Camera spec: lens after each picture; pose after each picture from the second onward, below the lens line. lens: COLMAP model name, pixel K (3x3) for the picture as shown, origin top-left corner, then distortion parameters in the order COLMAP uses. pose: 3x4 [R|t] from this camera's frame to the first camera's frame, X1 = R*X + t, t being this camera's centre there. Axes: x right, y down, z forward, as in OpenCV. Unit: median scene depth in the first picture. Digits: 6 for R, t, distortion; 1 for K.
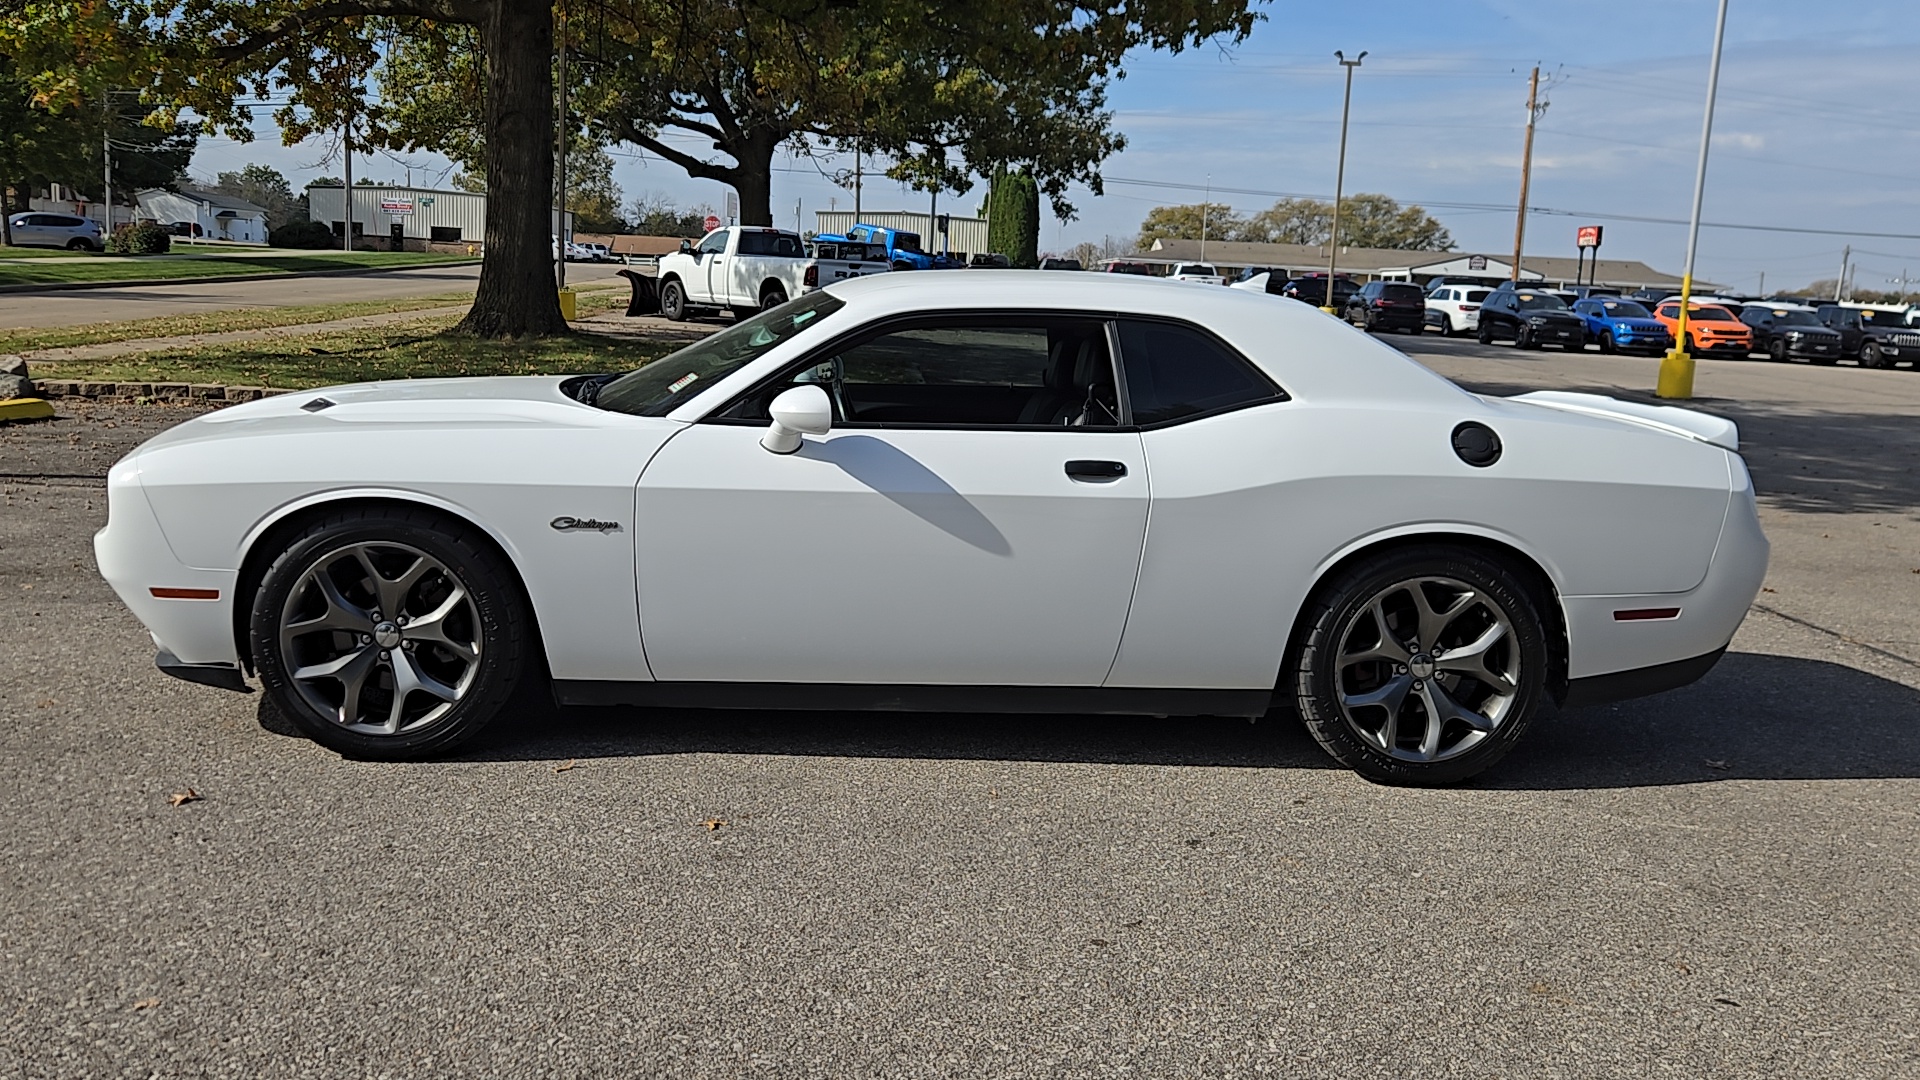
lens RADIAL K [[1589.2, 0, 951.4], [0, 1589.2, 542.7], [0, 0, 1]] dist [0.005625, 0.003295]
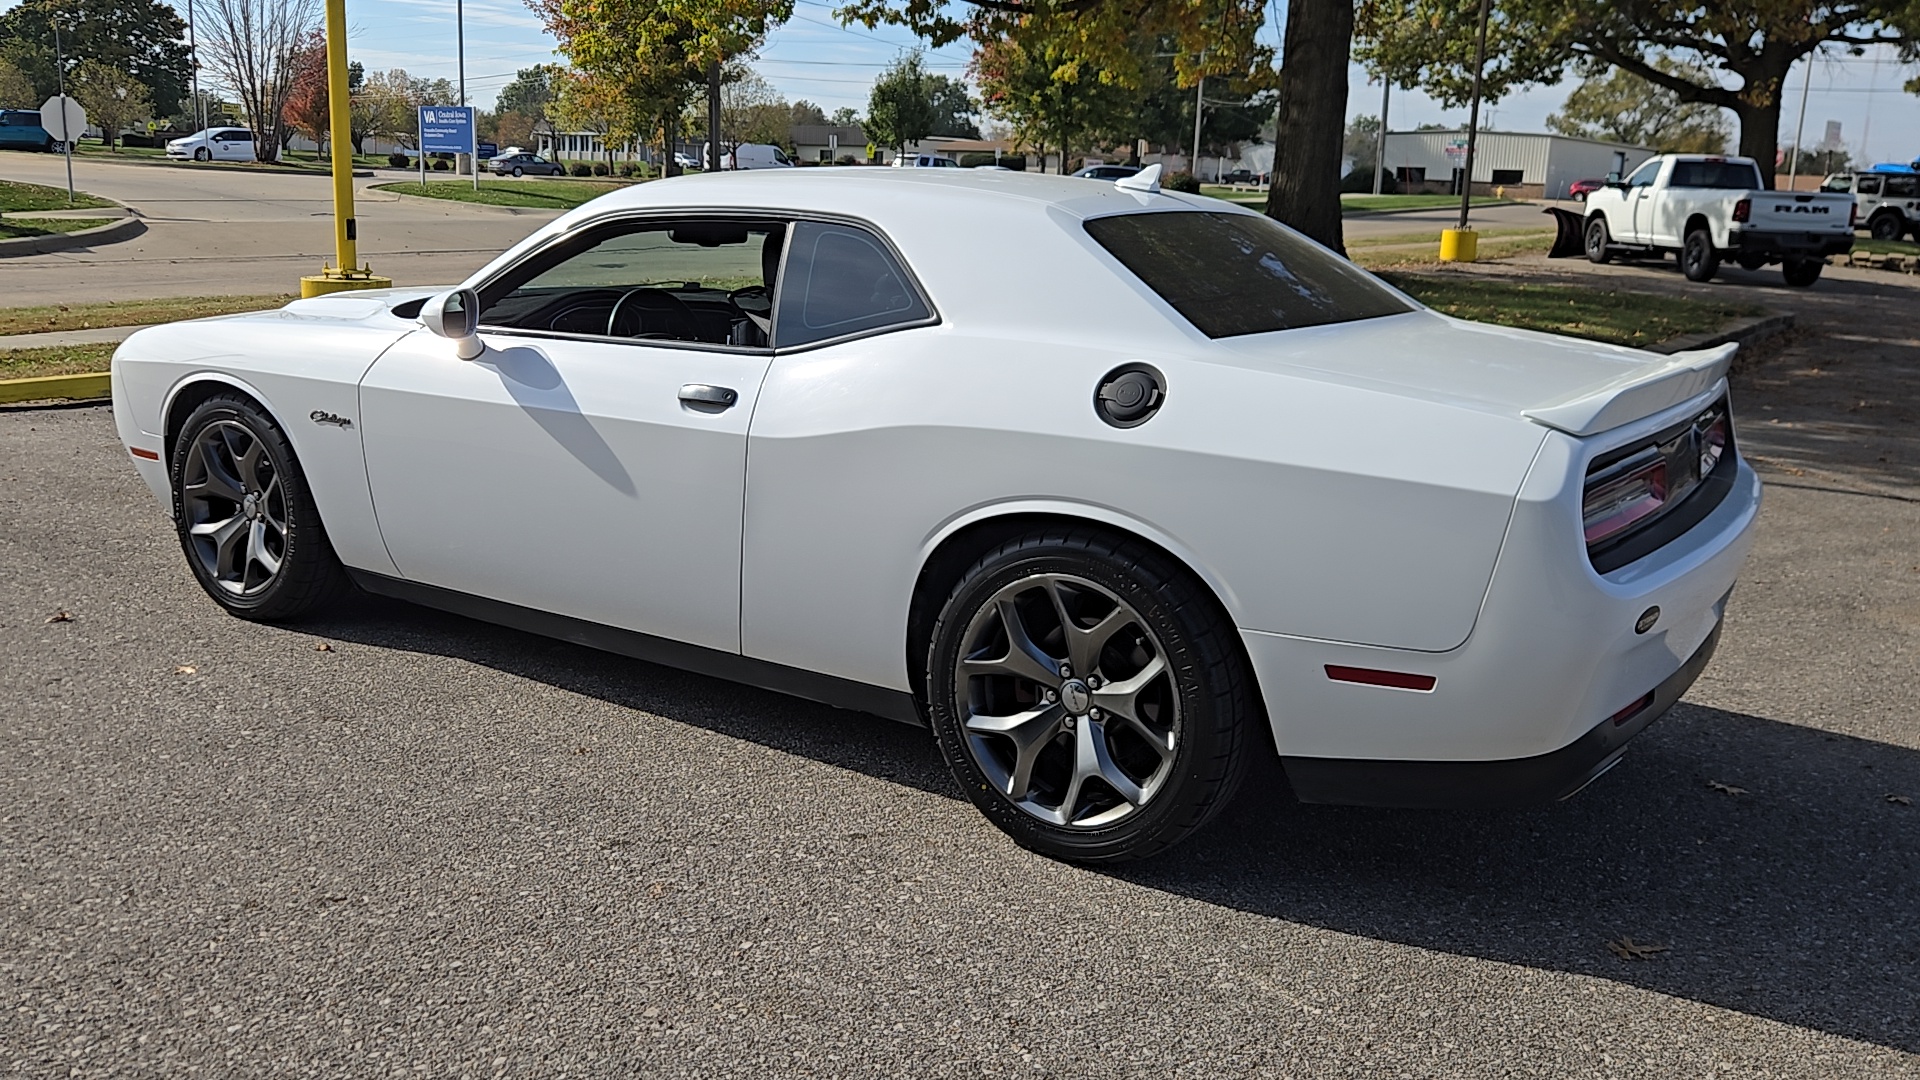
lens RADIAL K [[1589.2, 0, 951.4], [0, 1589.2, 542.7], [0, 0, 1]] dist [0.005625, 0.003295]
pose [[0.793971, 0.115046, -0.596971, 0.105349], [-0.095218, 0.993345, 0.064794, -0.005354], [0.600453, 0.005398, 0.799642, 0.059800]]
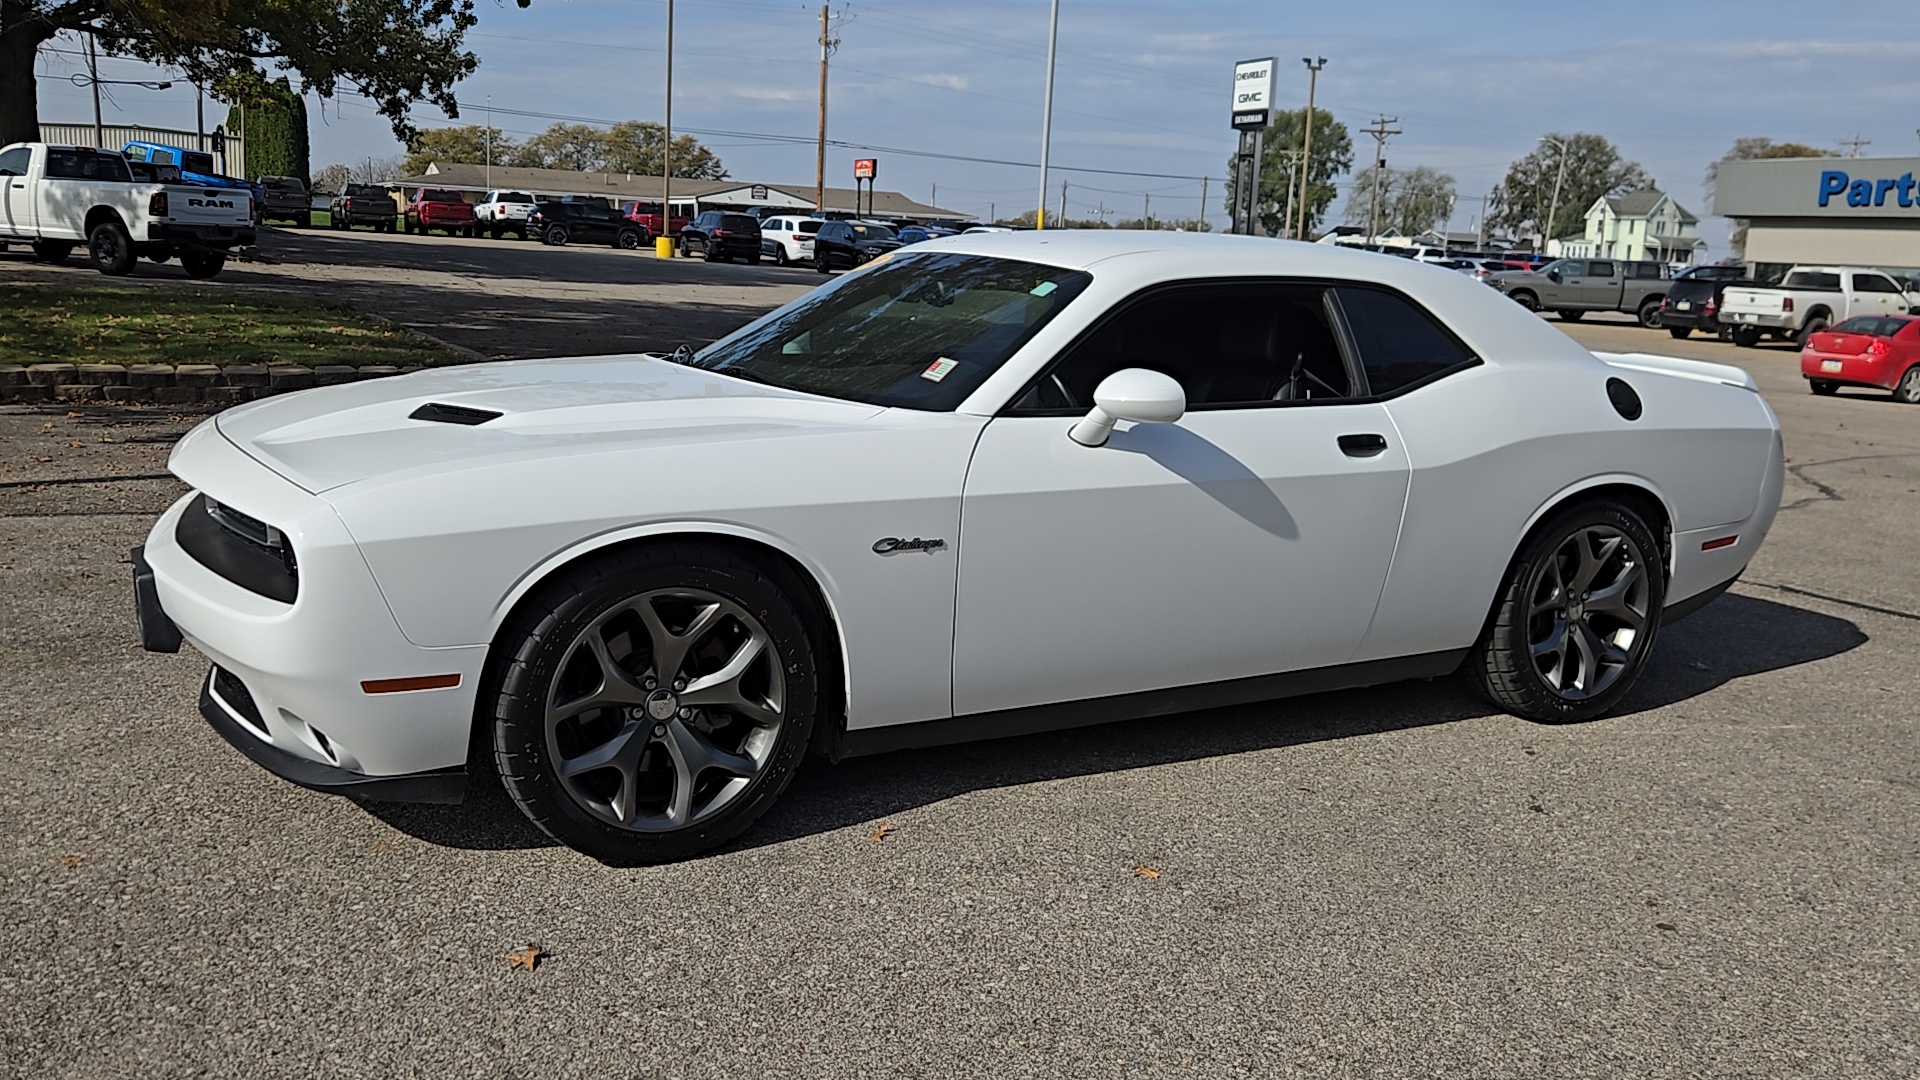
lens RADIAL K [[1589.2, 0, 951.4], [0, 1589.2, 542.7], [0, 0, 1]] dist [0.005625, 0.003295]
pose [[0.901347, -0.082919, 0.425086, -0.082306], [0.063906, 0.996221, 0.058821, -0.008755], [-0.428357, -0.025853, 0.903240, 0.033904]]
